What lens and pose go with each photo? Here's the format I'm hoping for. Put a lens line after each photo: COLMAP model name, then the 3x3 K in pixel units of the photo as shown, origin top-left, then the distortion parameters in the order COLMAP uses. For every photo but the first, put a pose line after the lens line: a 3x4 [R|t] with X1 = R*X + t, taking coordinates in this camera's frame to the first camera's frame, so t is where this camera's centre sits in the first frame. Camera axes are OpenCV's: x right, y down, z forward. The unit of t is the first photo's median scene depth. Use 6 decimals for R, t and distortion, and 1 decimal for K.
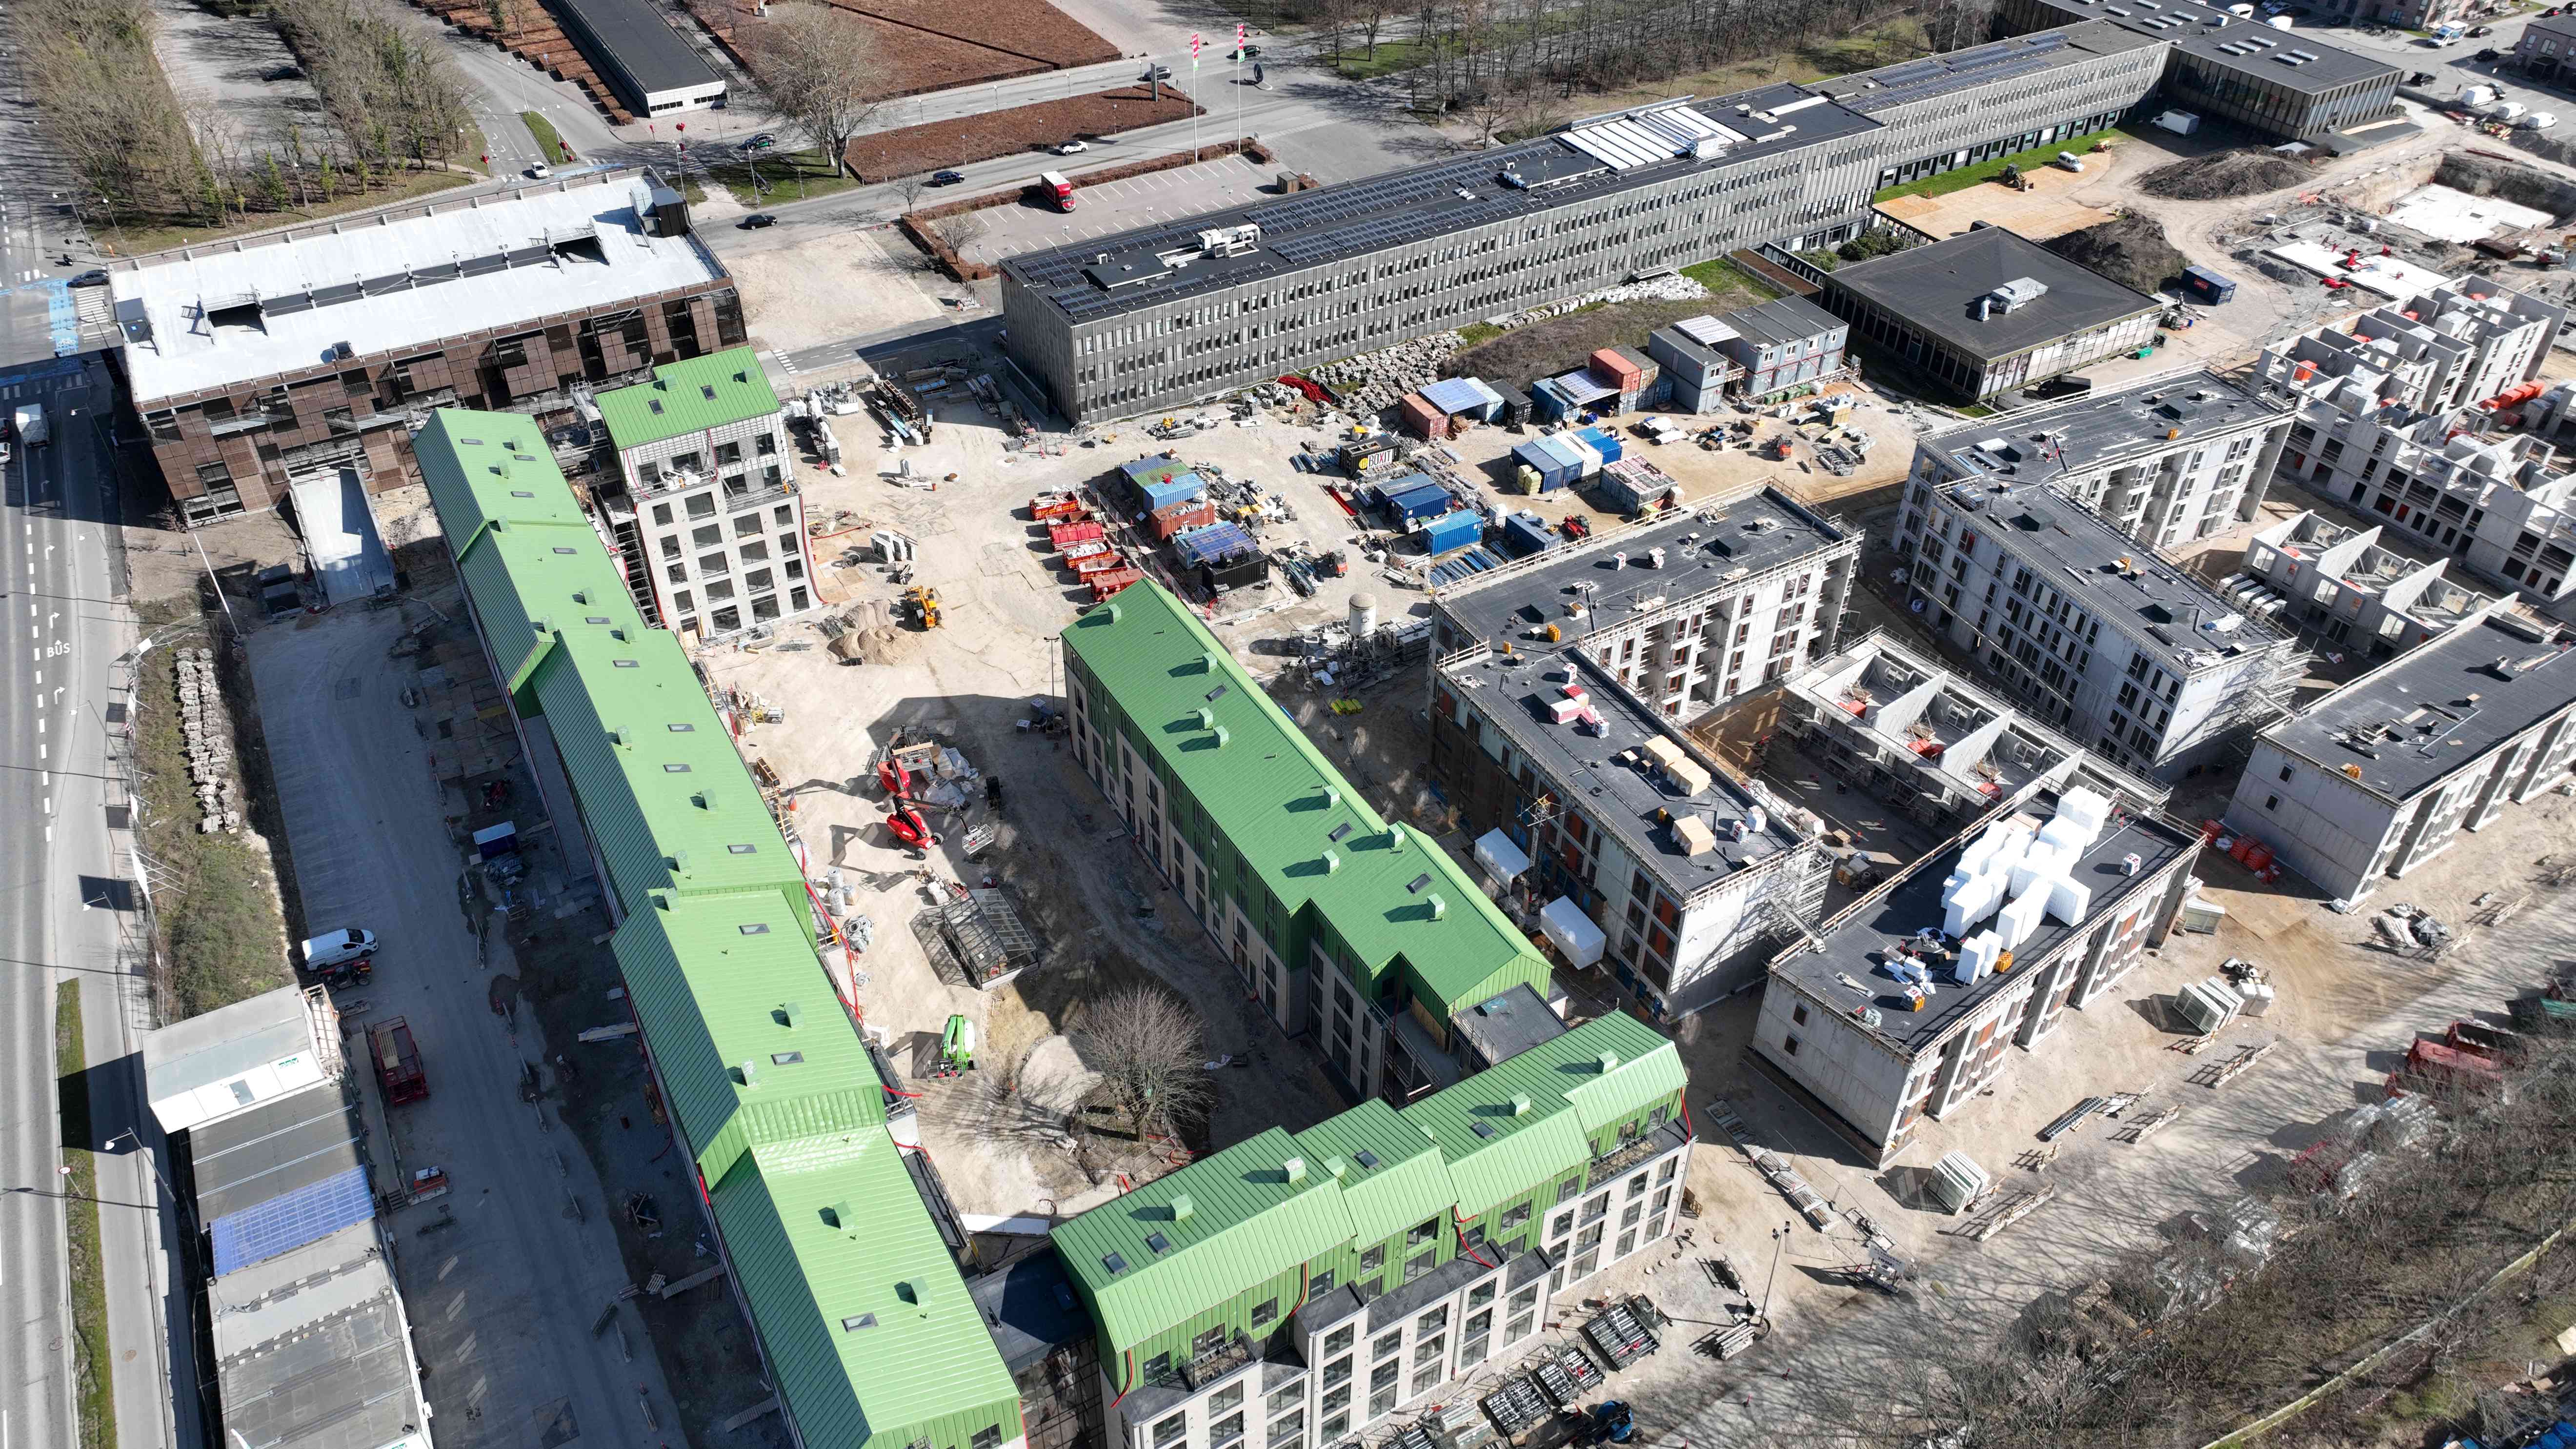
lens RADIAL K [[1822.3, 0, 1290.1], [0, 1822.3, 720.0], [0, 0, 1]] dist [0.002792, 0.010438]
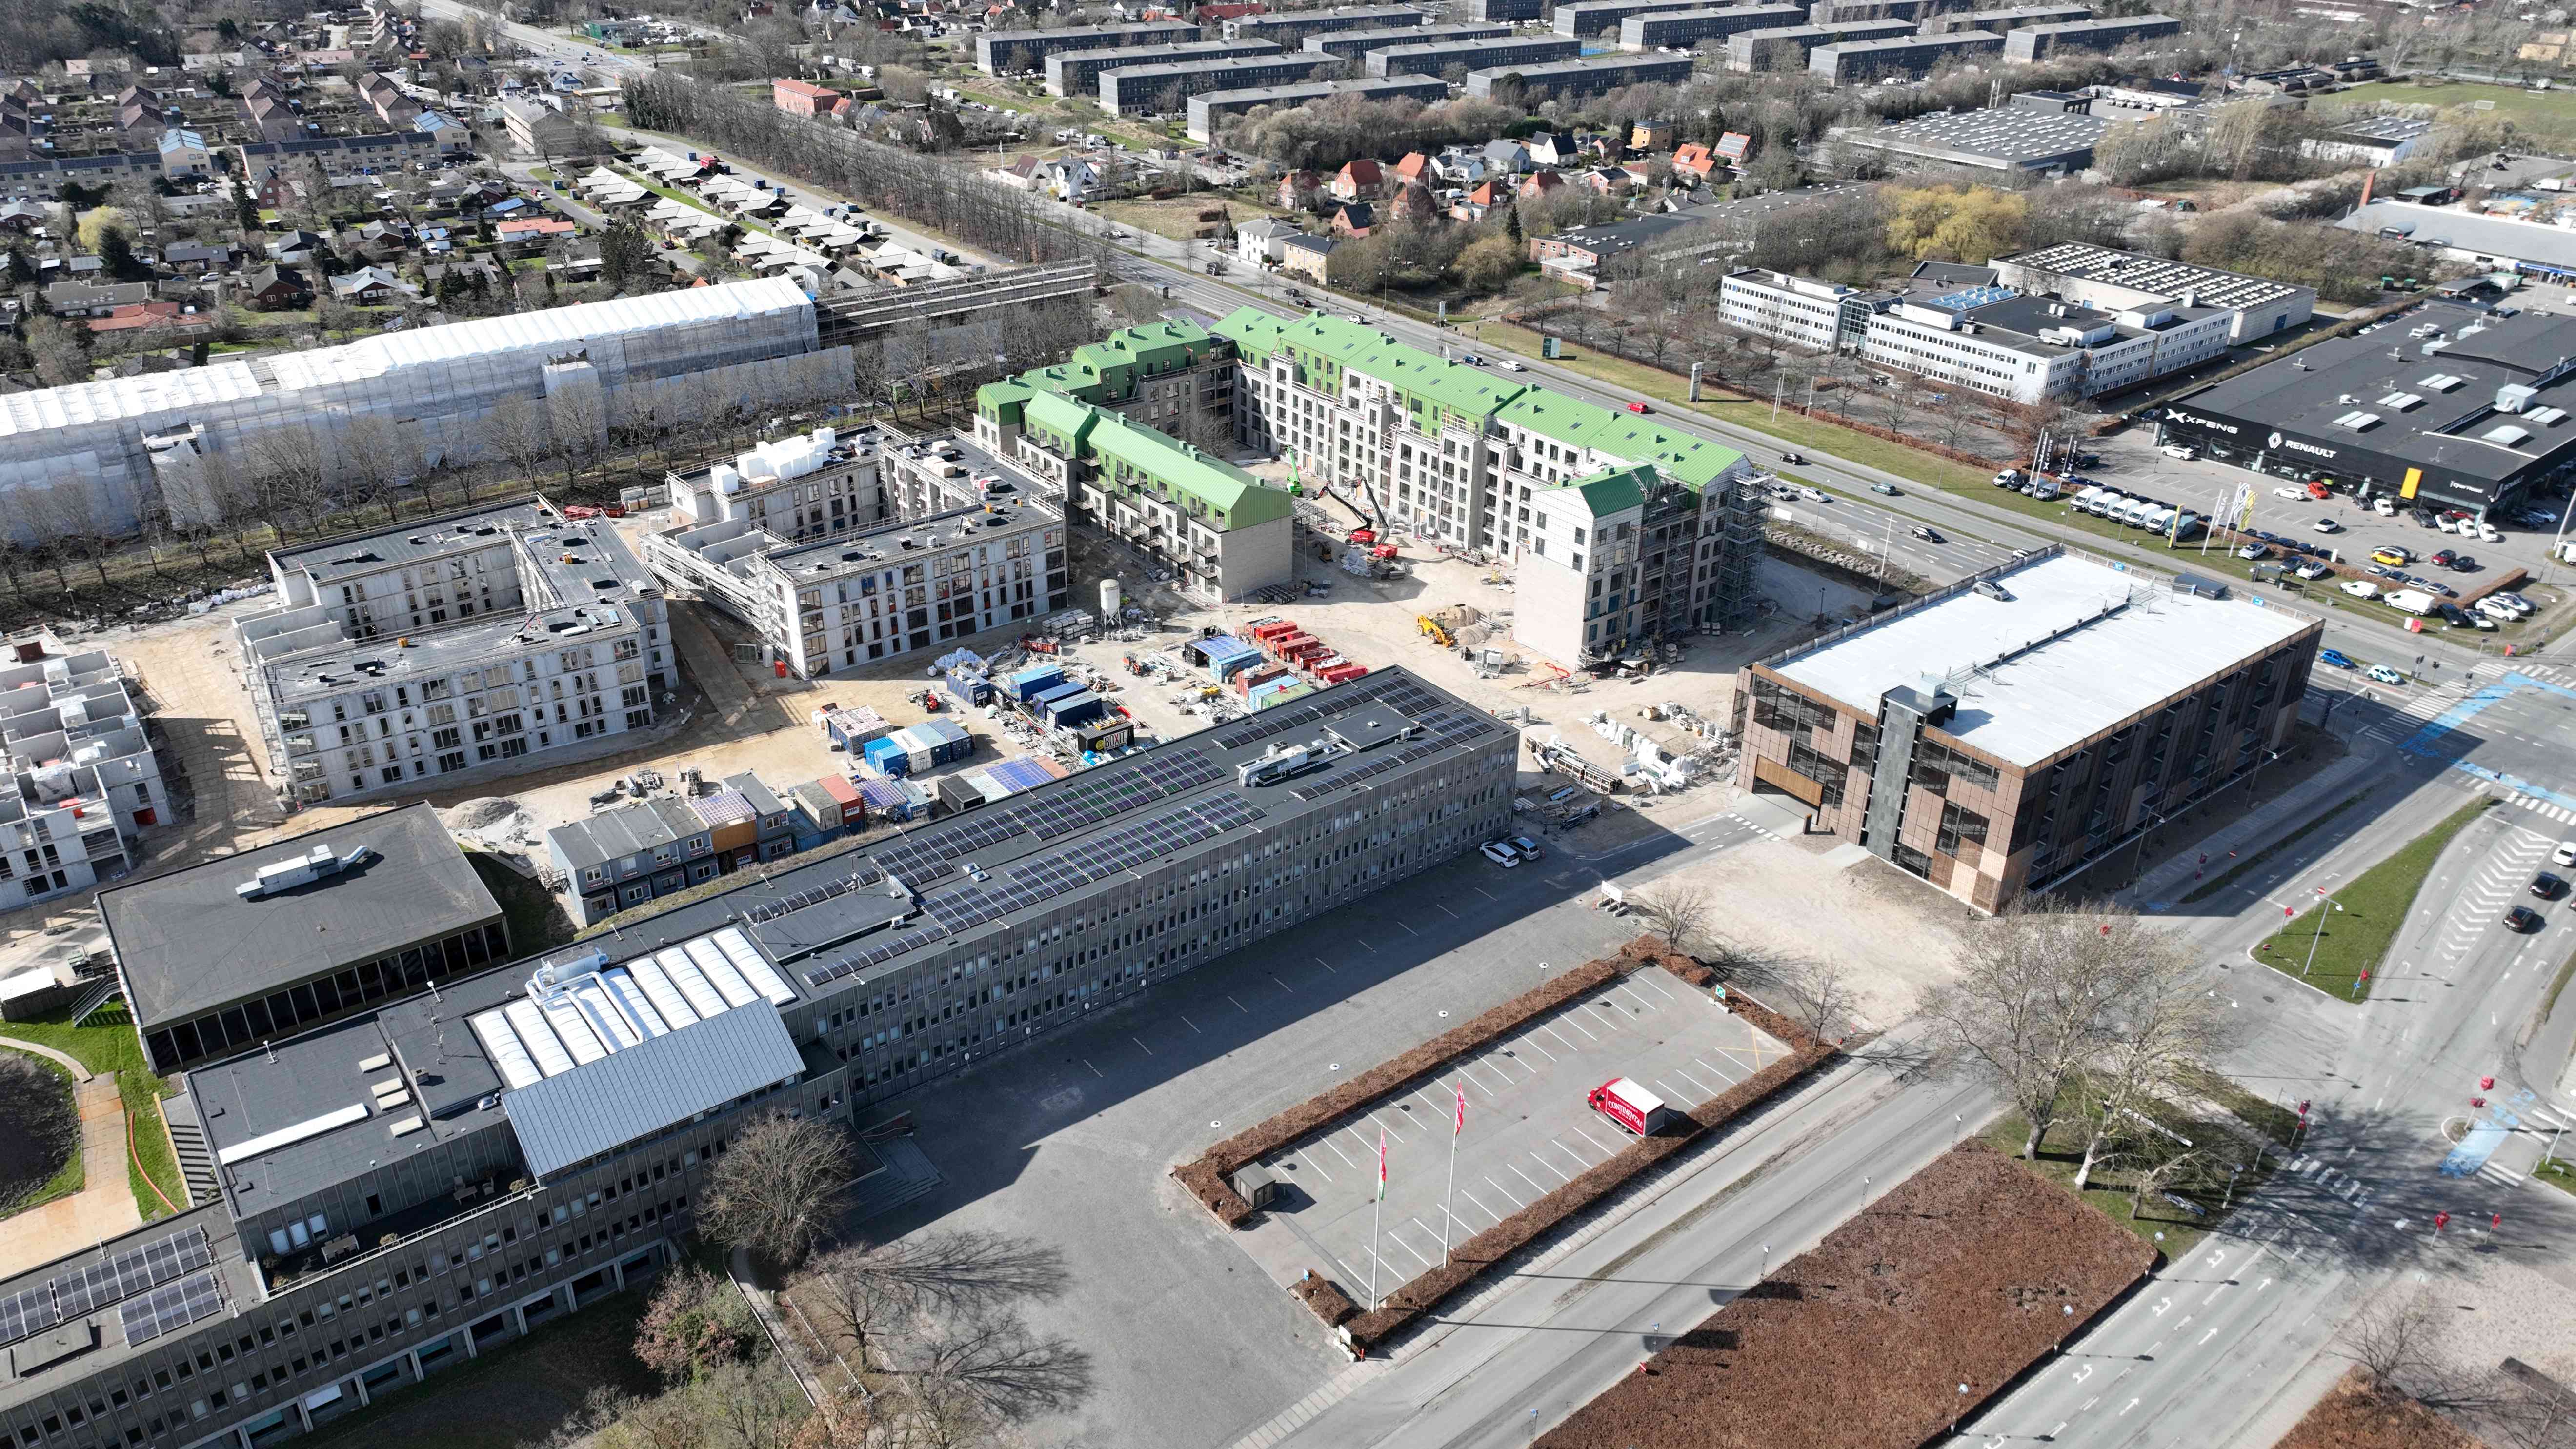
lens RADIAL K [[1822.3, 0, 1273.7], [0, 1822.3, 732.9], [0, 0, 1]] dist [0.002792, 0.010438]
pose [[-0.993240, 0.042862, -0.107874, 0.053518], [-0.081821, 0.400674, 0.912560, -0.966342], [0.082336, 0.915217, -0.394459, 1.222550]]
